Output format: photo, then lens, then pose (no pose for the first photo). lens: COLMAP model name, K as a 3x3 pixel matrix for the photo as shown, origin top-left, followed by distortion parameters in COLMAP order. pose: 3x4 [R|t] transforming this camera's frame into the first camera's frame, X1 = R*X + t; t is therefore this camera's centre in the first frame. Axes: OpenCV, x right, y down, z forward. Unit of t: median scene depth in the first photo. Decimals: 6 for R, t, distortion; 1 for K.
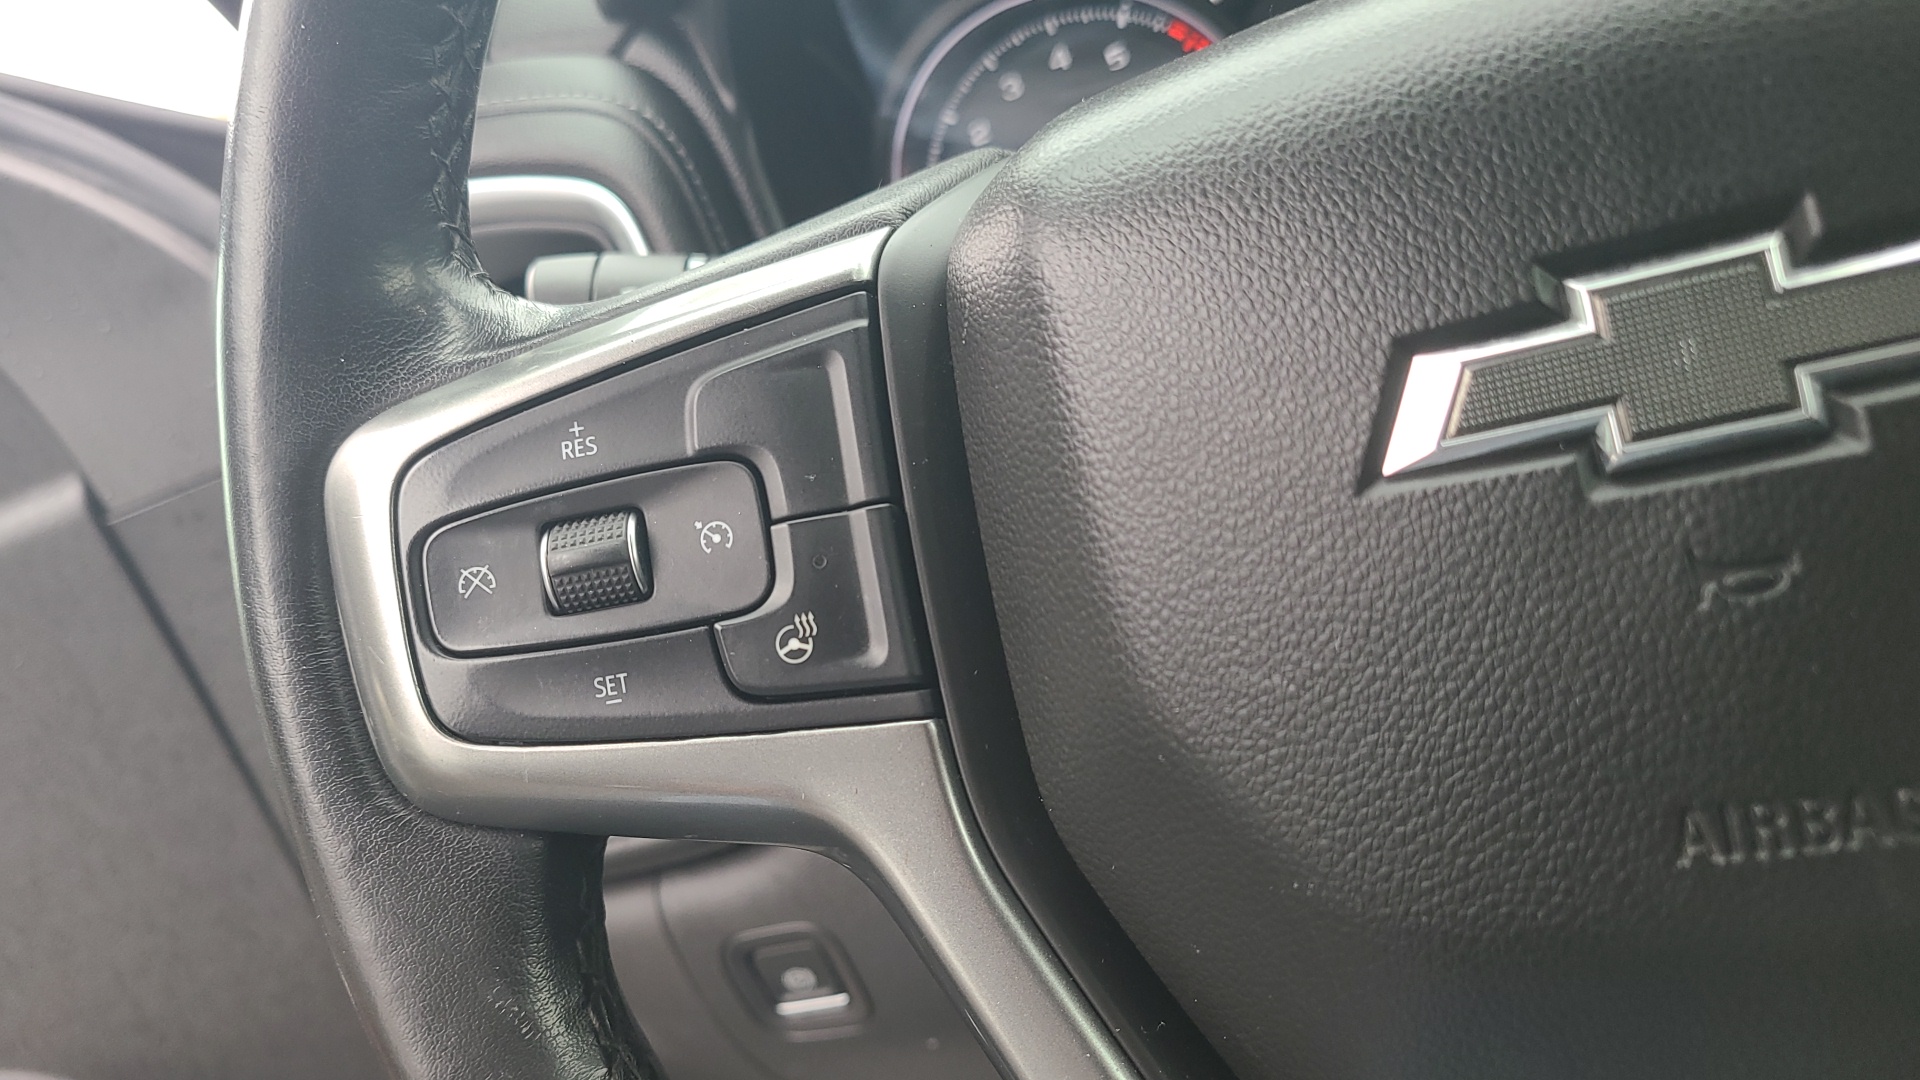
lens RADIAL K [[1432.9, 0, 1014.1], [0, 1432.9, 536.0], [0, 0, 1]] dist [0.050816, -0.025402]
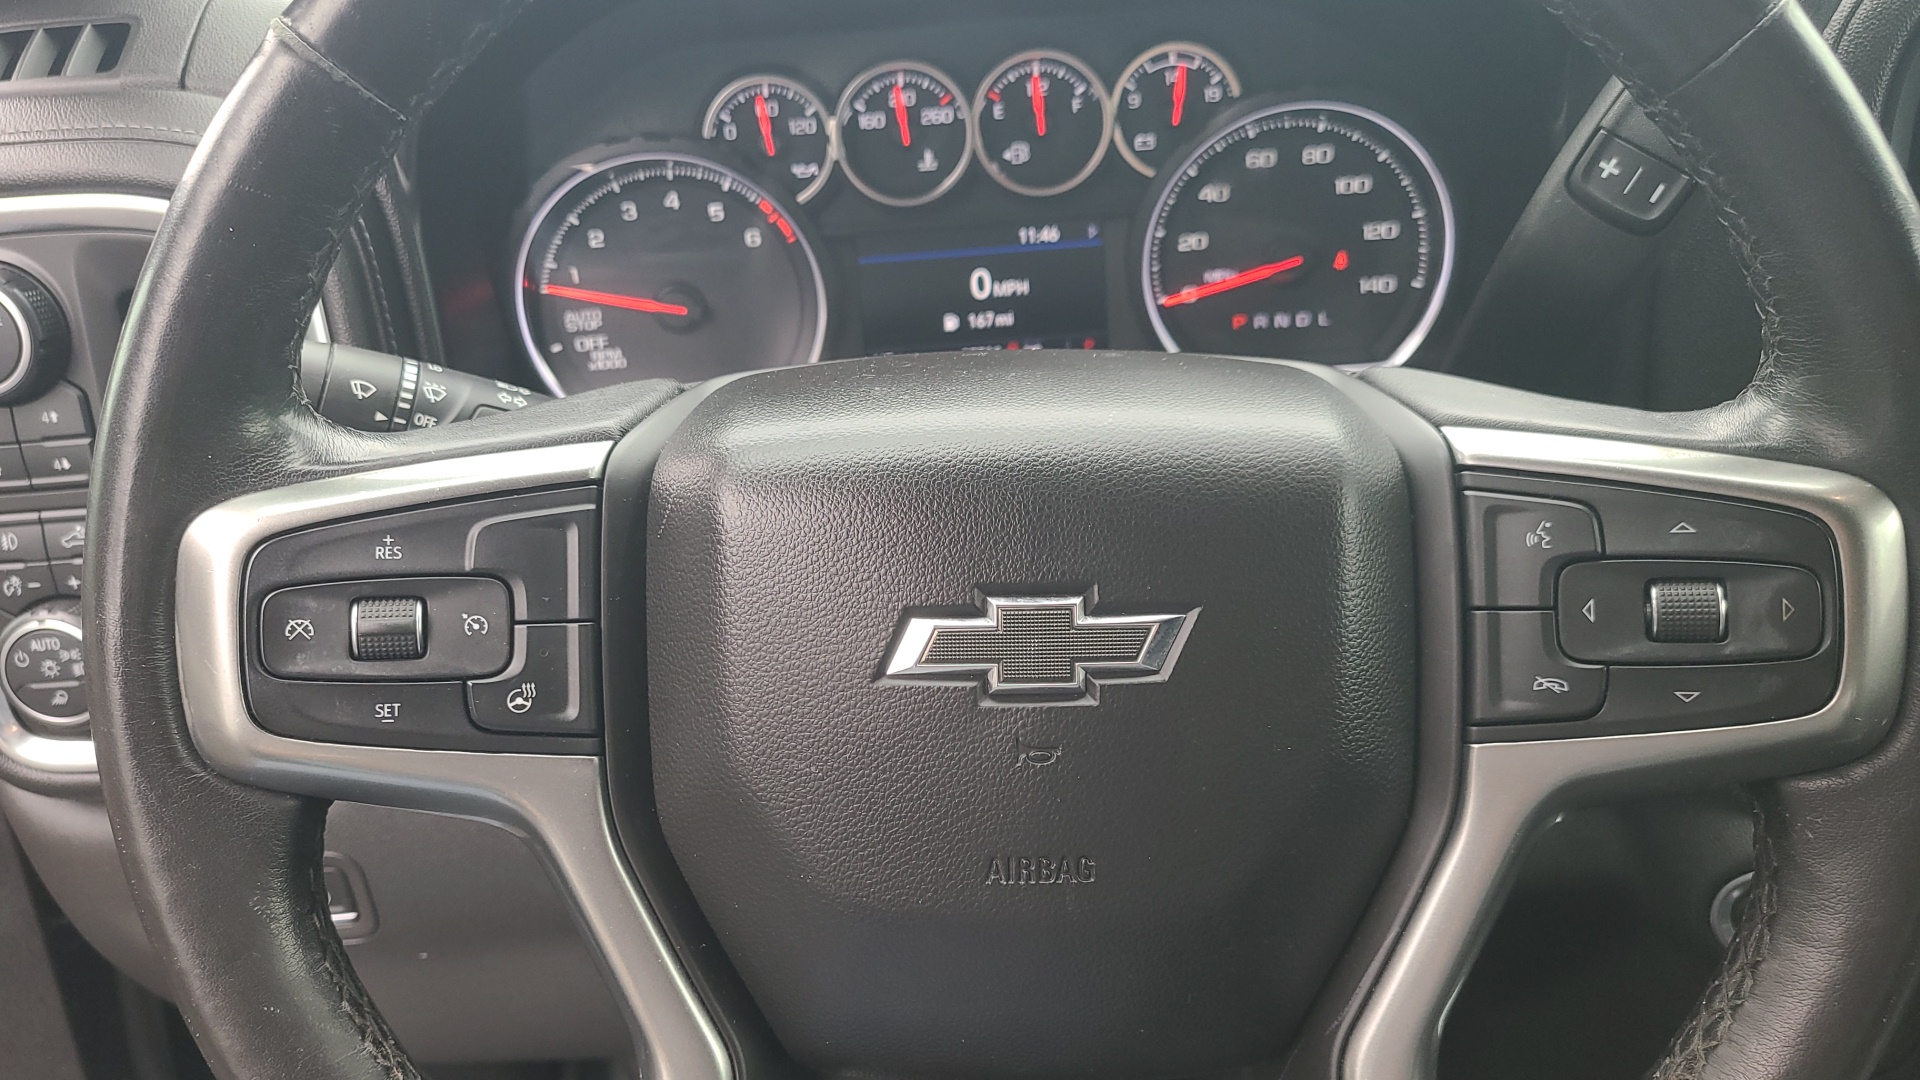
lens RADIAL K [[1432.9, 0, 959.3], [0, 1432.9, 512.3], [0, 0, 1]] dist [0.050816, -0.025402]
pose [[0.919858, 0.168886, 0.354032, -0.369522], [-0.180921, 0.983497, 0.000911, -0.271087], [-0.348036, -0.064889, 0.935233, -0.820778]]
